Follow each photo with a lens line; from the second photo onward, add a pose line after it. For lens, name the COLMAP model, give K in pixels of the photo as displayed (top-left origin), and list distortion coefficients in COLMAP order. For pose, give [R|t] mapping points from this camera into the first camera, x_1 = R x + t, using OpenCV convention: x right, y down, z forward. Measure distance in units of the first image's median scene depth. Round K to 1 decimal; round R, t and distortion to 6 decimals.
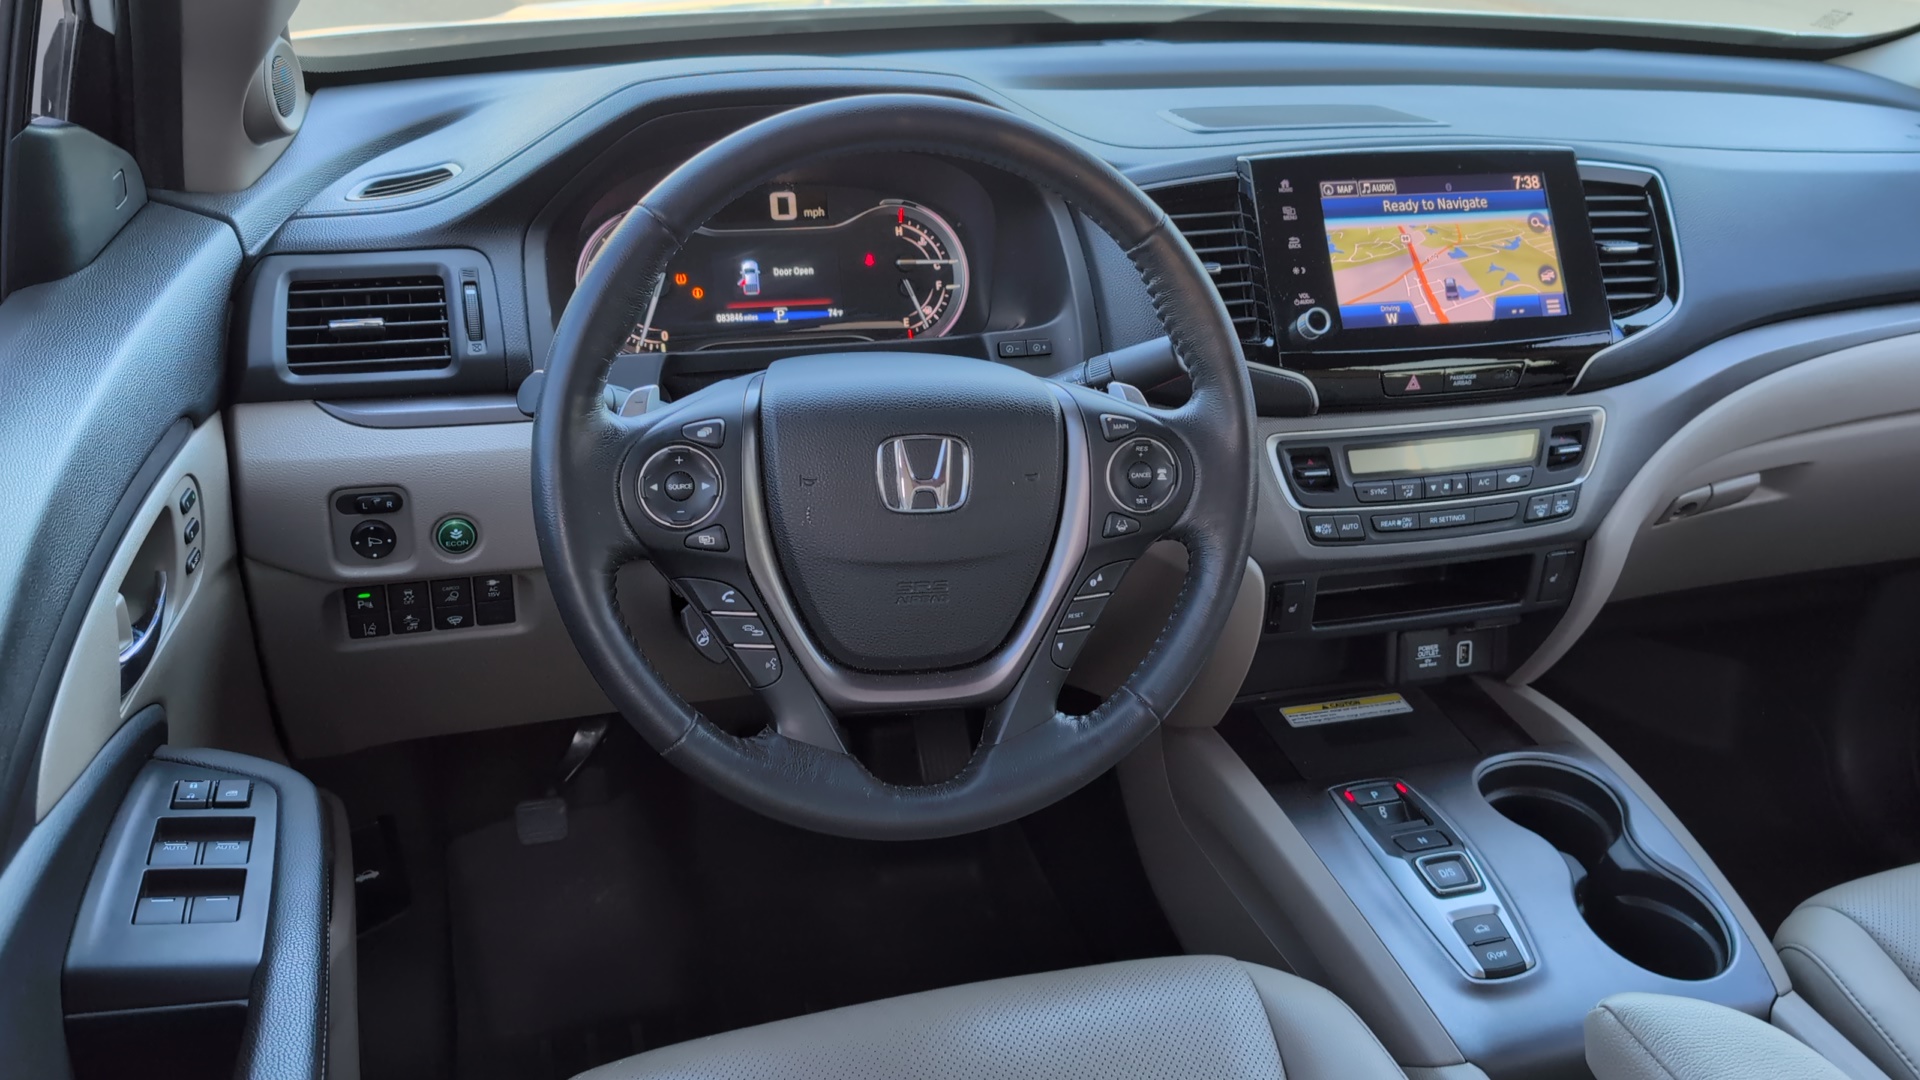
lens RADIAL K [[1555.1, 0, 940.9], [0, 1555.1, 532.3], [0, 0, 1]] dist [0.015351, 0.005983]
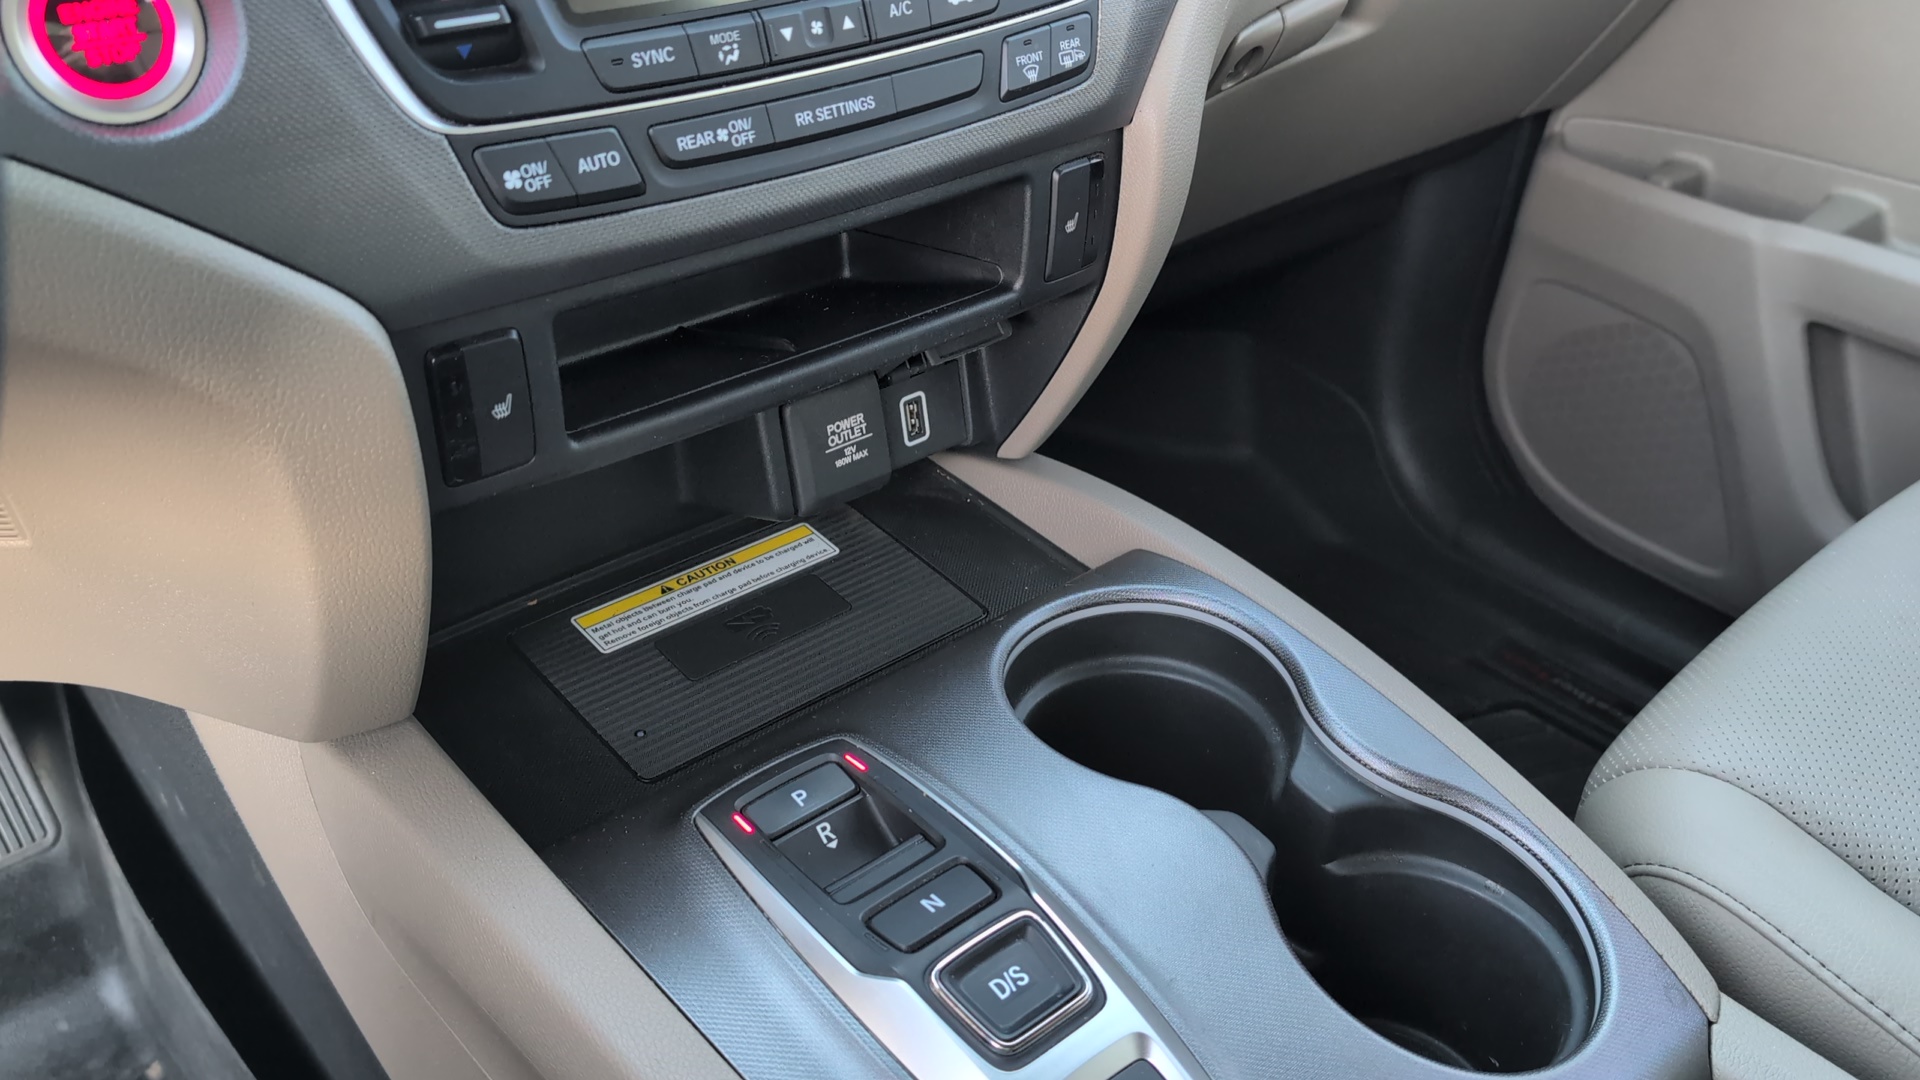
lens RADIAL K [[1555.1, 0, 940.9], [0, 1555.1, 532.3], [0, 0, 1]] dist [0.015351, 0.005983]
pose [[0.907877, -0.232749, 0.348695, 0.183375], [0.181166, 0.967874, 0.174351, 0.031695], [-0.378072, -0.095117, 0.920877, 0.605980]]
